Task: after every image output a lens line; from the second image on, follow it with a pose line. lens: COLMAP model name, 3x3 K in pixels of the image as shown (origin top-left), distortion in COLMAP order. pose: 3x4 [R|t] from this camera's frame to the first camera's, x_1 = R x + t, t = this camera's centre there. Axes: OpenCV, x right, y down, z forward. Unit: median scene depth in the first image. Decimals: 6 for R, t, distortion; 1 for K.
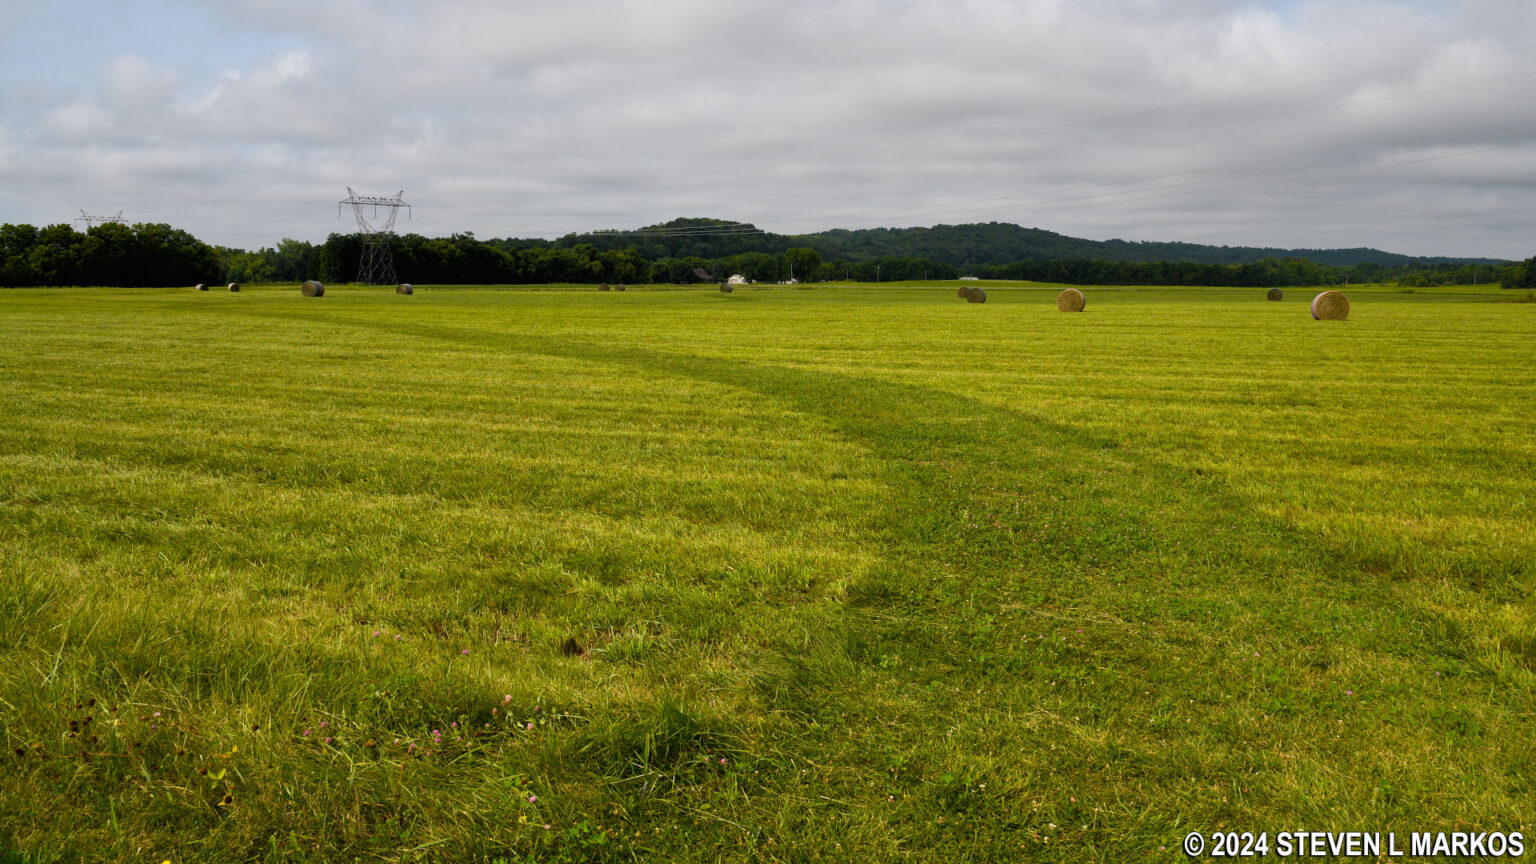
lens RADIAL K [[1111.2, 0, 768.5], [0, 1111.2, 431.6], [0, 0, 1]] dist [-0.004519, -0.000868]
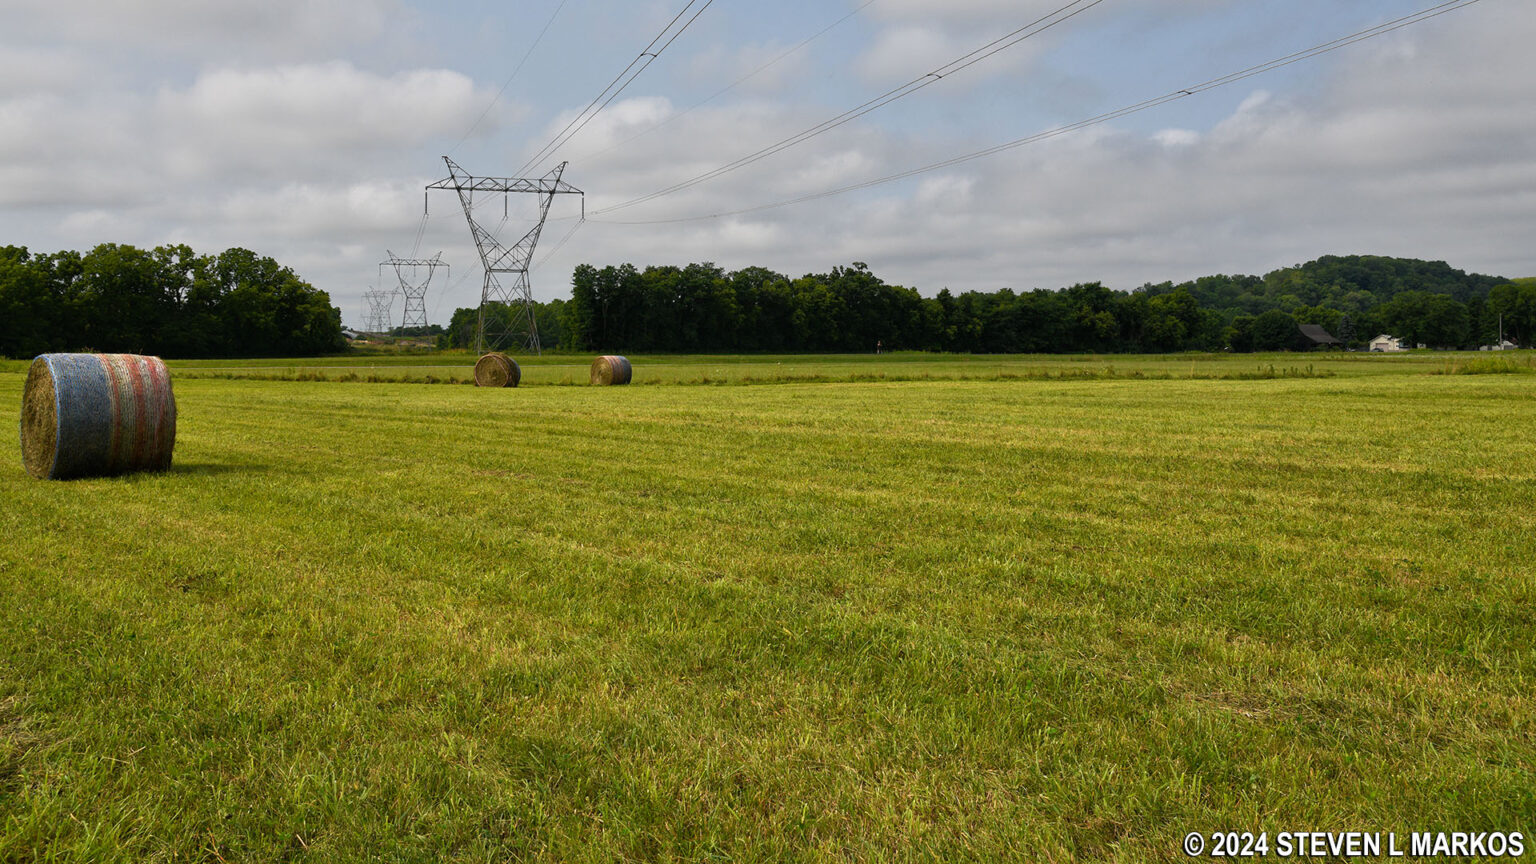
lens RADIAL K [[1339.4, 0, 769.4], [0, 1339.4, 431.4], [0, 0, 1]] dist [0.001006, 0.003356]
pose [[0.883602, 0.024774, -0.467582, 0.013051], [-0.059110, 0.996512, -0.058903, -0.037867], [0.464492, 0.079685, 0.881985, 0.287666]]
